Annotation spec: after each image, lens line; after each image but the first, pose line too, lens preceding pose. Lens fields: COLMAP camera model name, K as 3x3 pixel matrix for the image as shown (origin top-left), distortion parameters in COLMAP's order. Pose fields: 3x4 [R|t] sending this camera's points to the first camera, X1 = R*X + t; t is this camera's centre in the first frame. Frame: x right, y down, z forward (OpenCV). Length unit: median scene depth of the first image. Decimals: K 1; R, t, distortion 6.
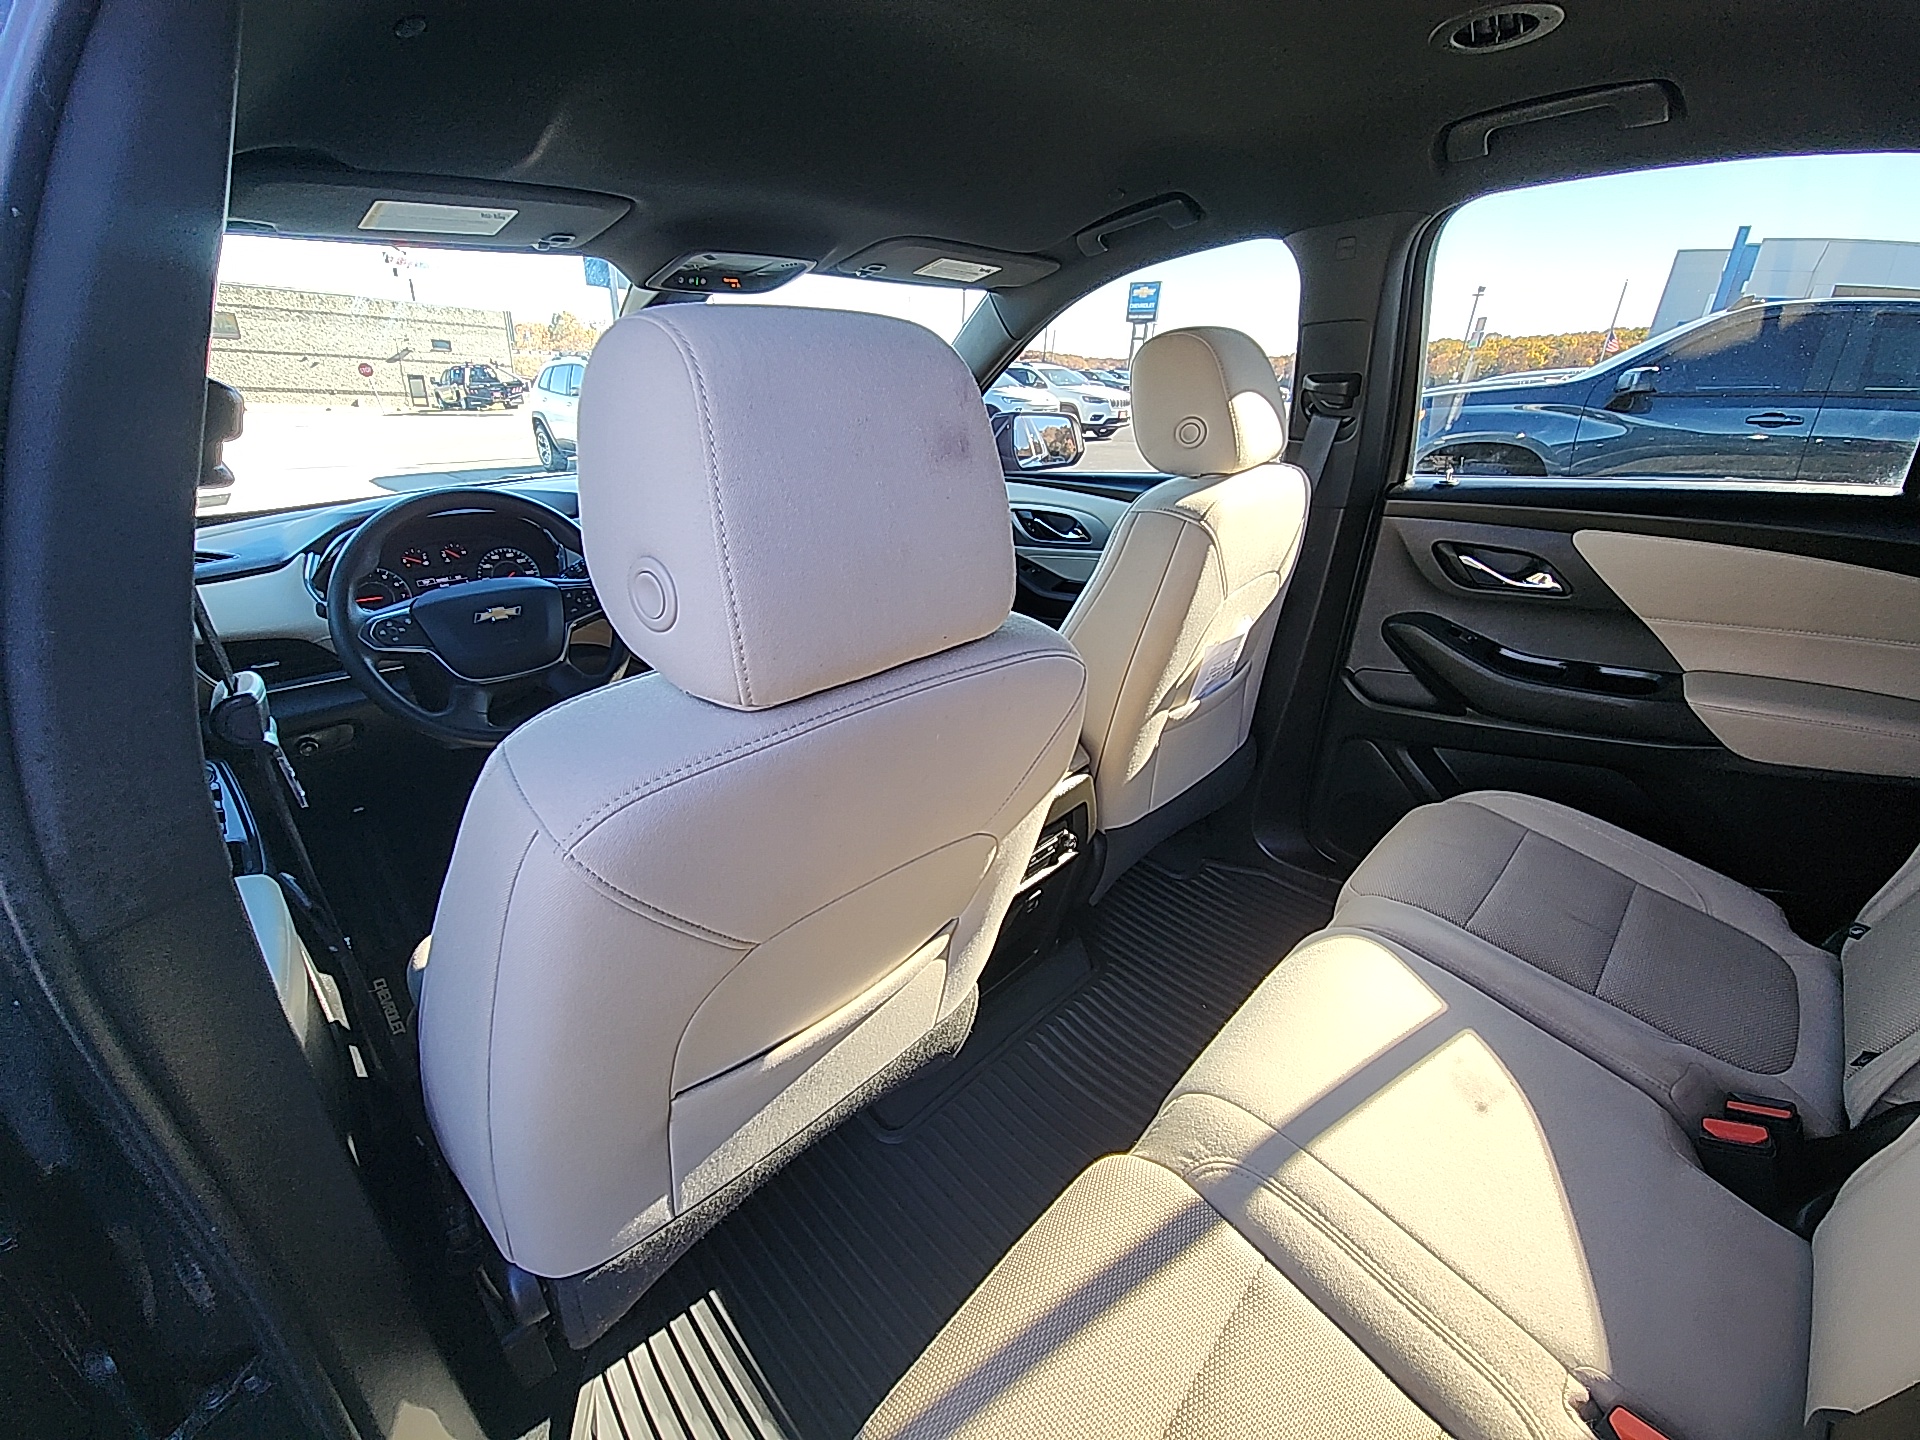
lens RADIAL K [[776.5, 0, 944.4], [0, 776.5, 707.1], [0, 0, 1]] dist [0.021141, -0.011238]
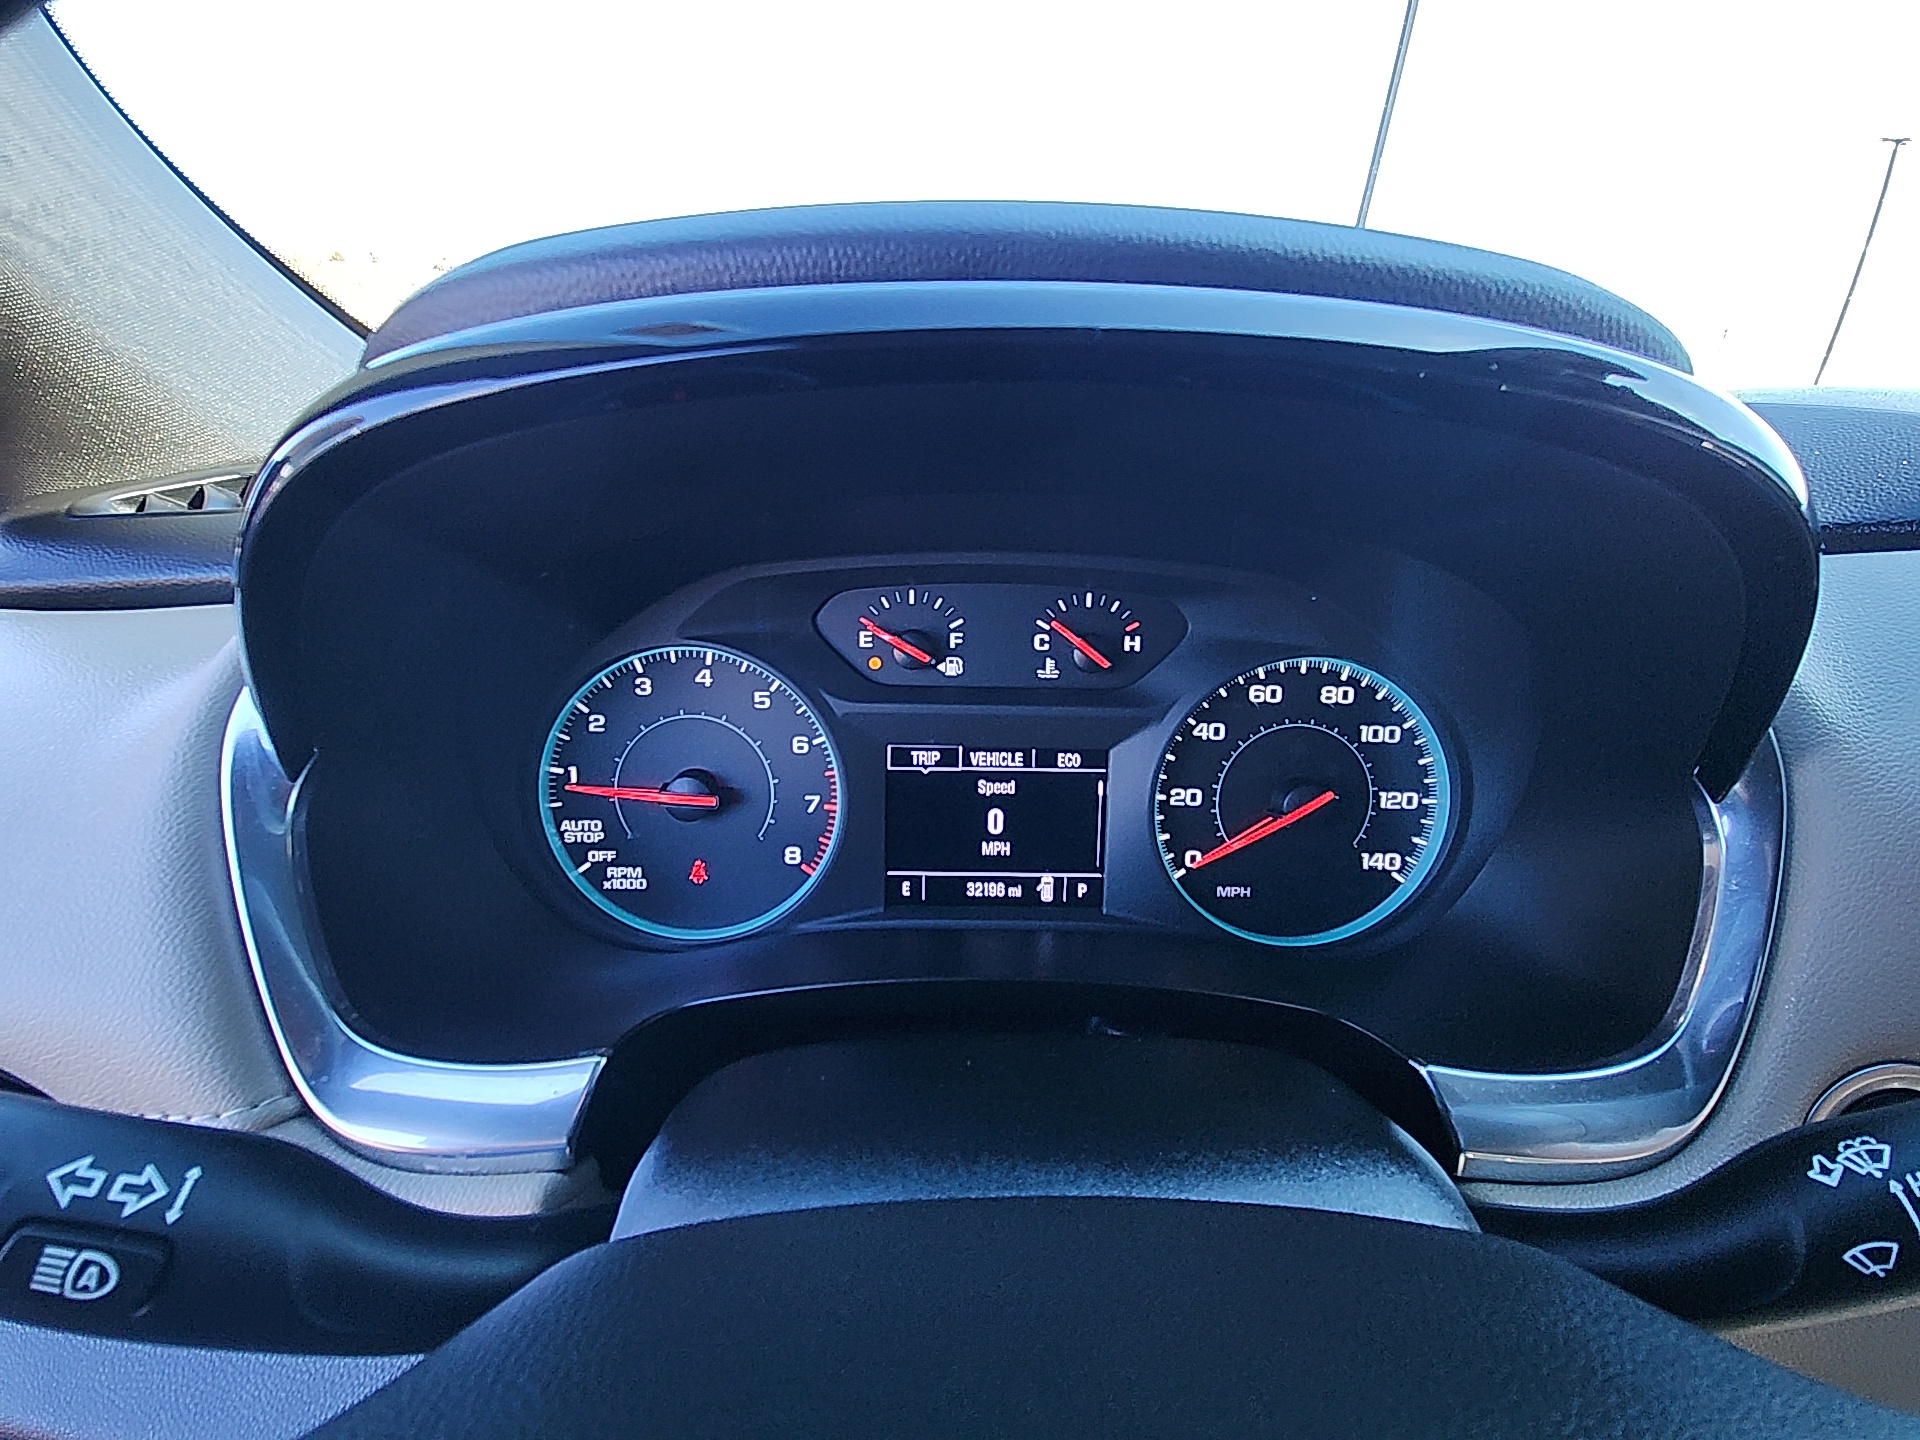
lens RADIAL K [[780.5, 0, 946.9], [0, 780.5, 700.1], [0, 0, 1]] dist [0.013734, -0.009323]
pose [[0.726365, 0.272202, -0.631110, -0.359045], [-0.304886, 0.950555, 0.059076, -0.124996], [0.615986, 0.149506, 0.773440, 0.566869]]
